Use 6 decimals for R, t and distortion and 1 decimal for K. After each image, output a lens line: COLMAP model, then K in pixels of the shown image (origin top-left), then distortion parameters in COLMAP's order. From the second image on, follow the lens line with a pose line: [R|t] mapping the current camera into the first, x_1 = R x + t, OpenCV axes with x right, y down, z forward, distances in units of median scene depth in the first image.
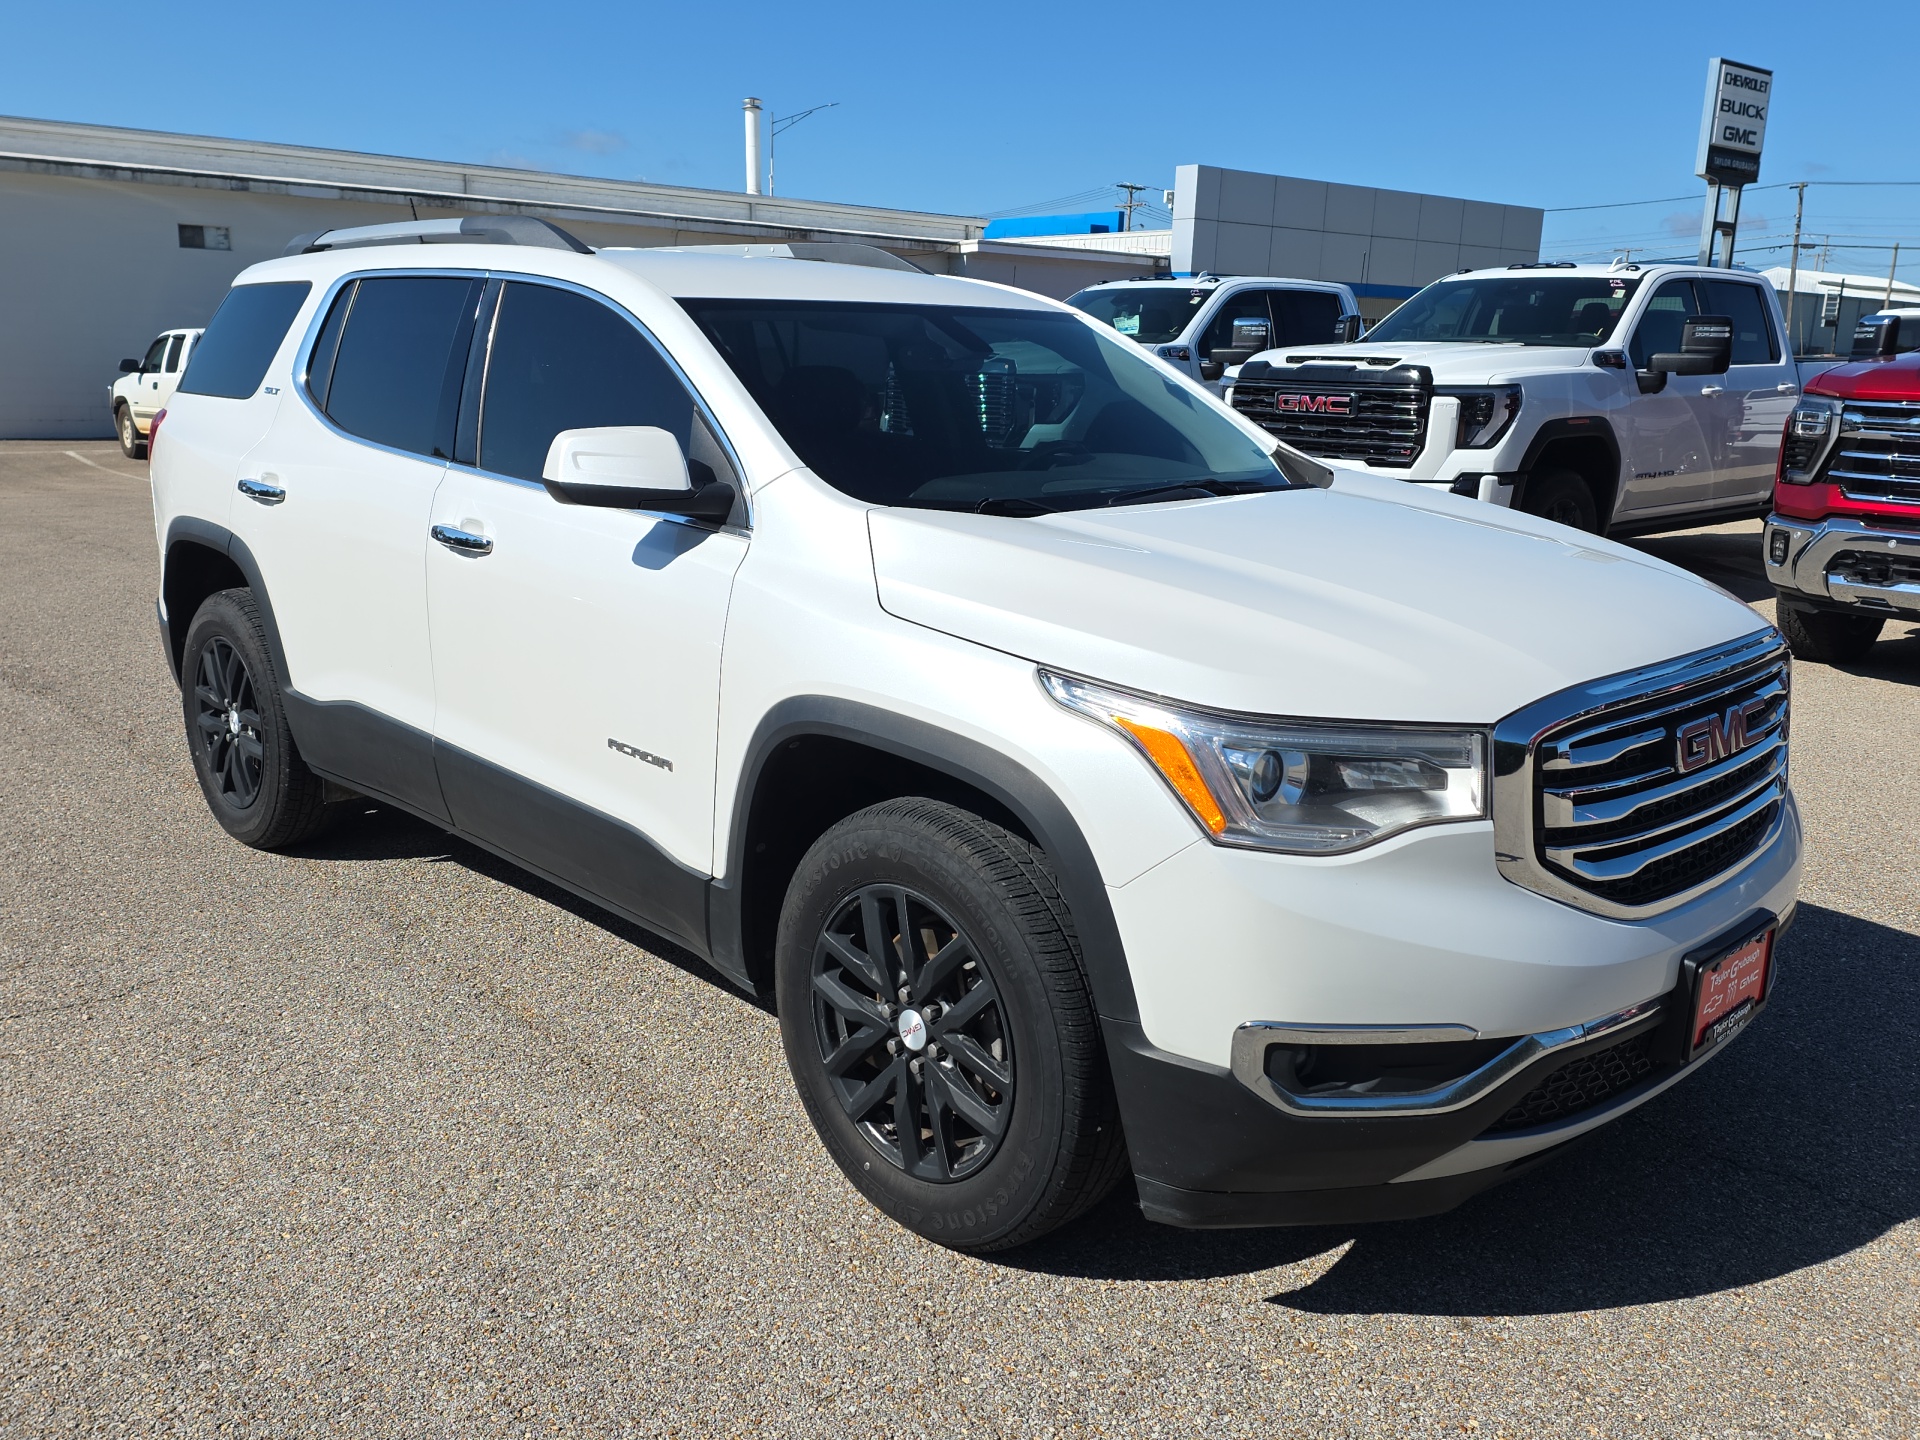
lens RADIAL K [[1580.8, 0, 964.9], [0, 1580.8, 723.8], [0, 0, 1]] dist [0.077400, -0.067728]
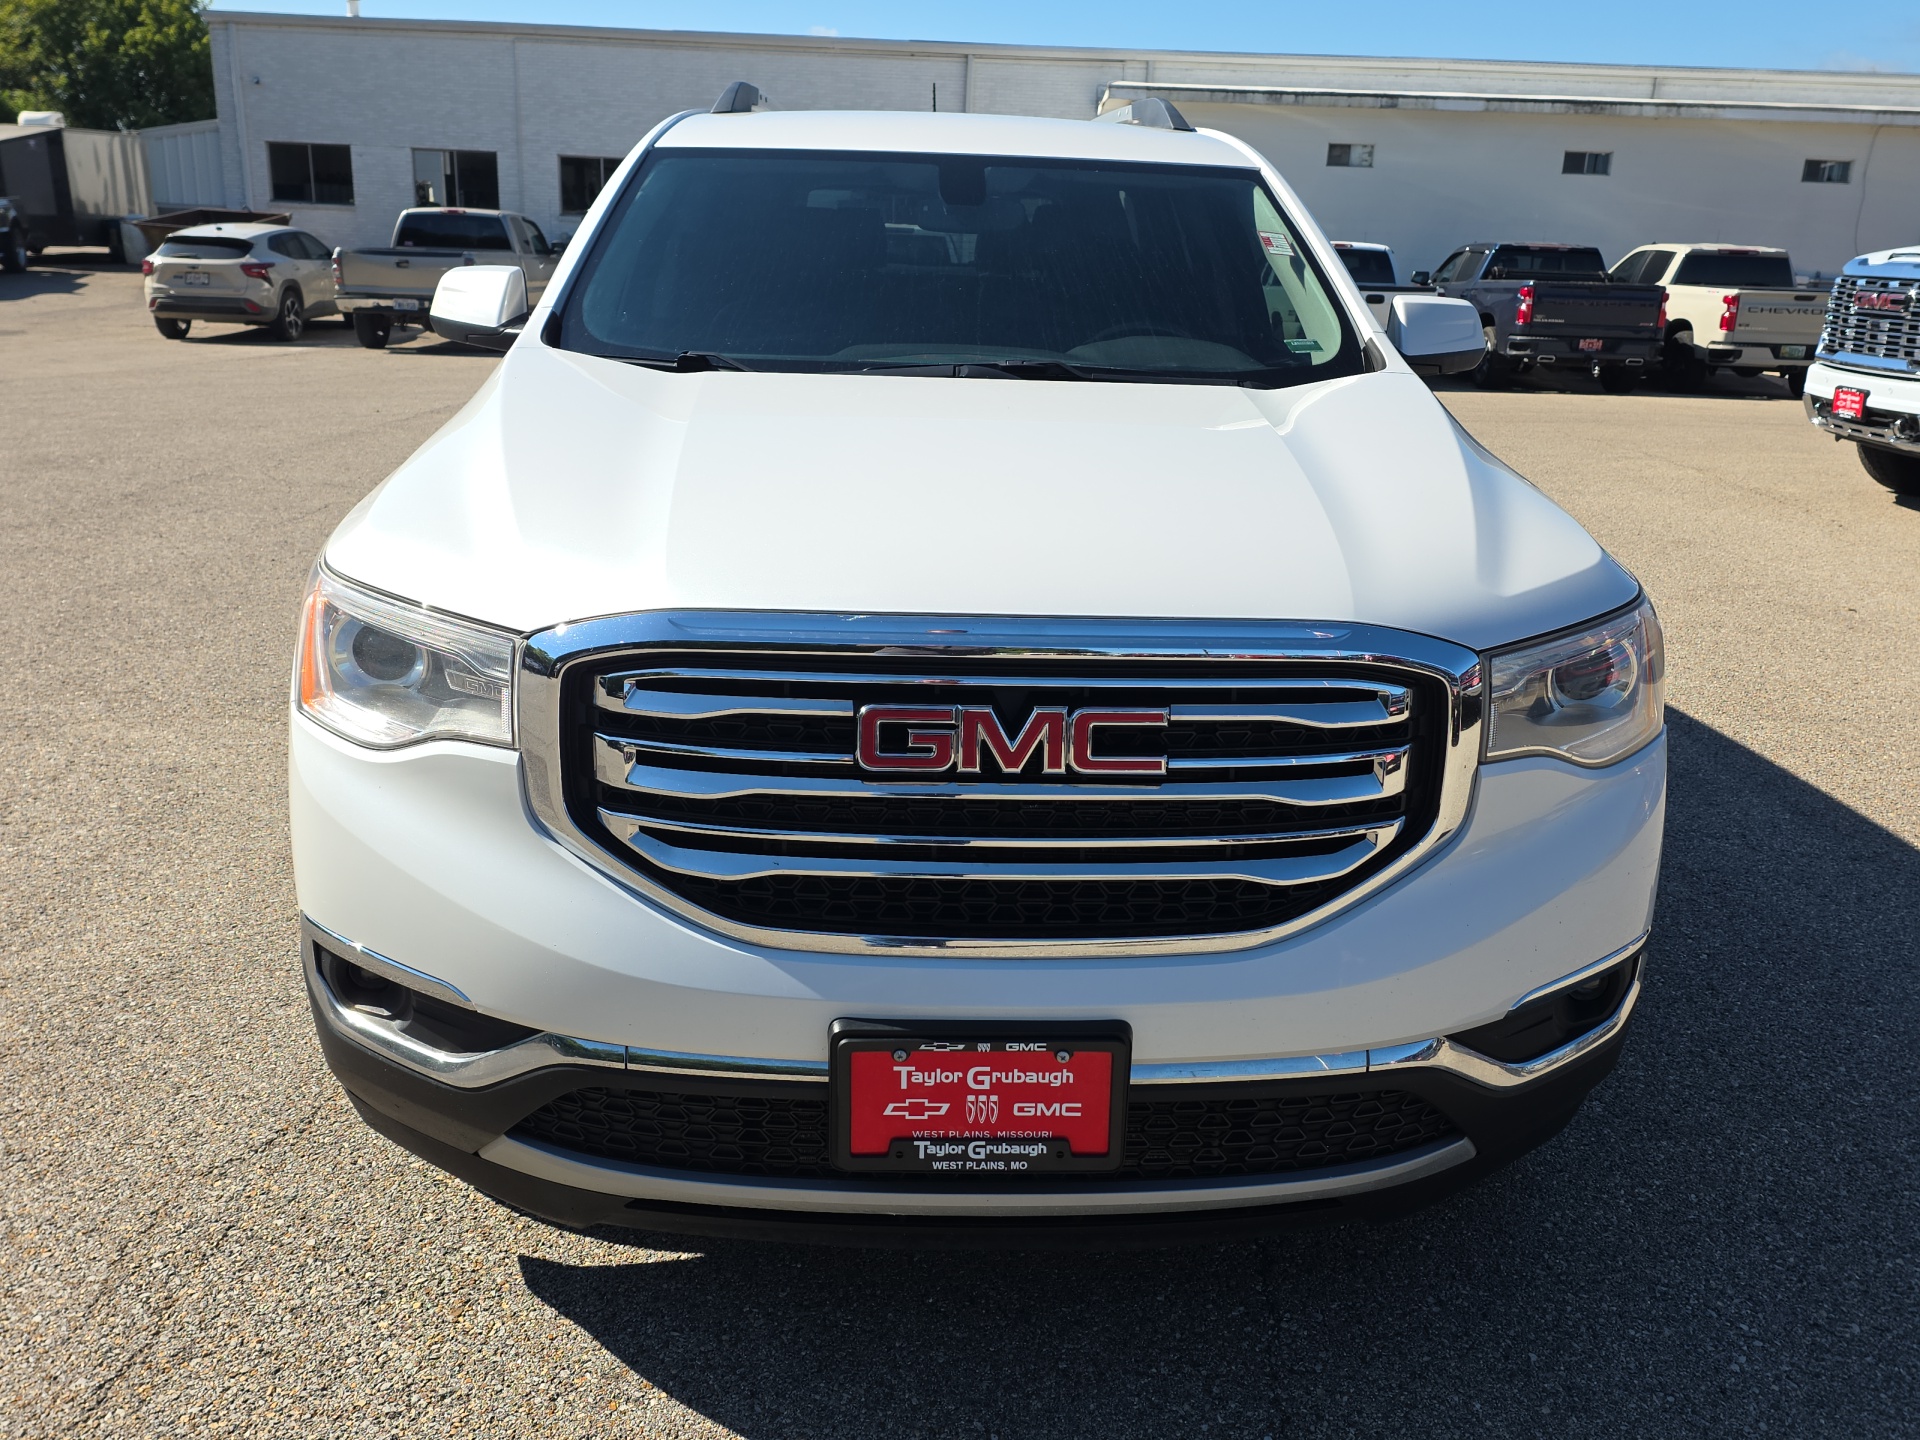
lens RADIAL K [[1580.8, 0, 963.0], [0, 1580.8, 718.5], [0, 0, 1]] dist [0.077400, -0.067728]
pose [[0.743841, 0.202325, -0.636997, 0.264039], [-0.175487, 0.978763, 0.105955, -0.020837], [0.644907, 0.032971, 0.763550, 0.141306]]
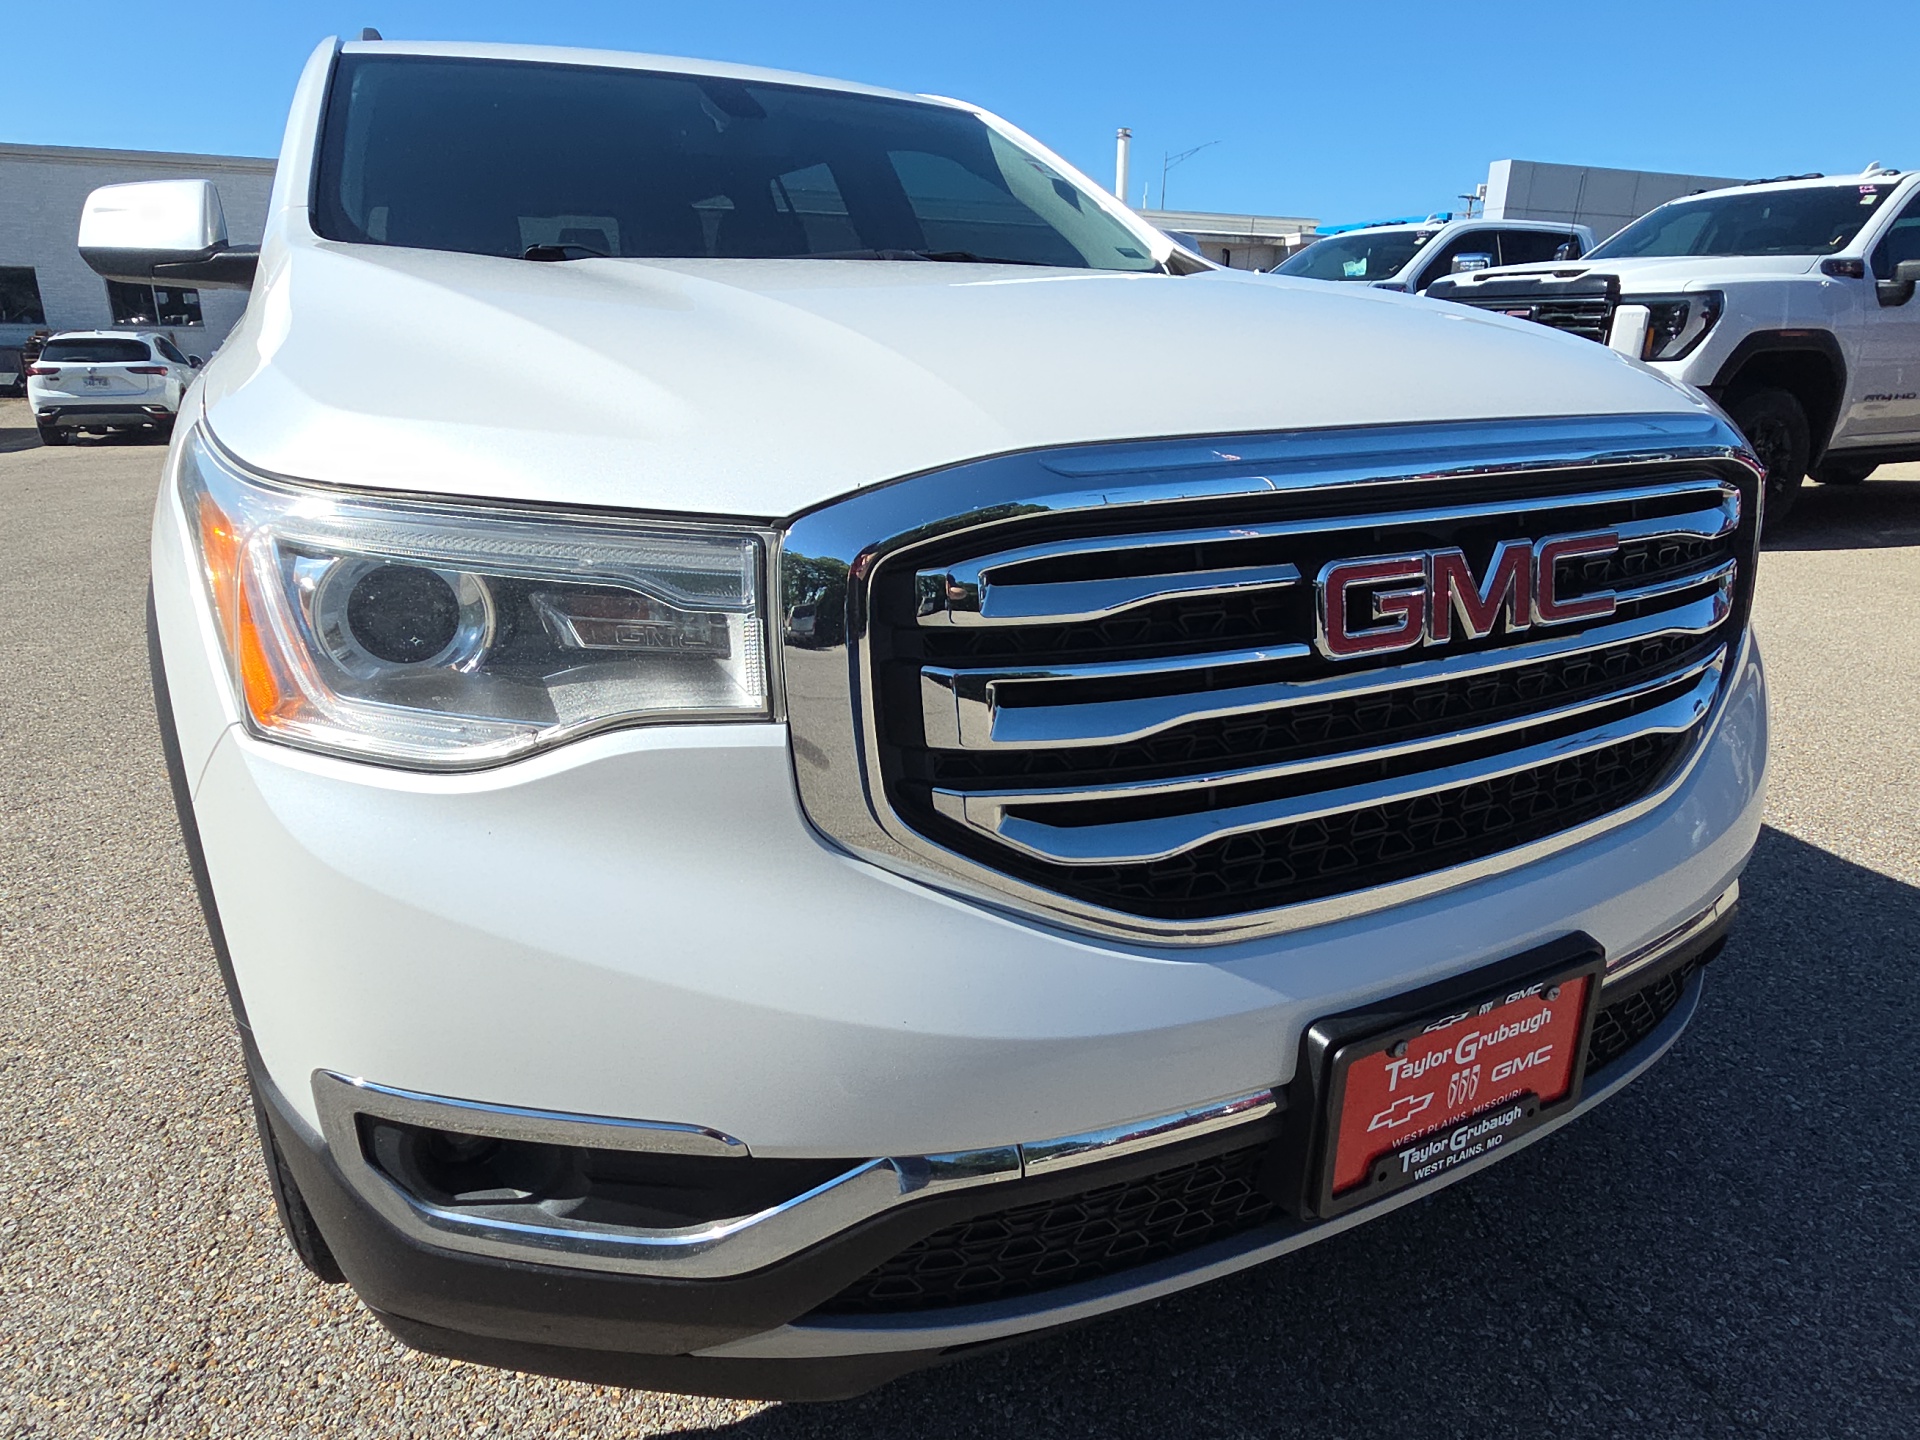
lens RADIAL K [[1195.8, 0, 946.8], [0, 1195.8, 744.6], [0, 0, 1]] dist [0.004902, -0.001661]
pose [[0.957979, 0.074659, -0.276952, 0.125849], [-0.049801, 0.994160, 0.095740, 0.007908], [0.282482, -0.077925, 0.956102, 0.177250]]
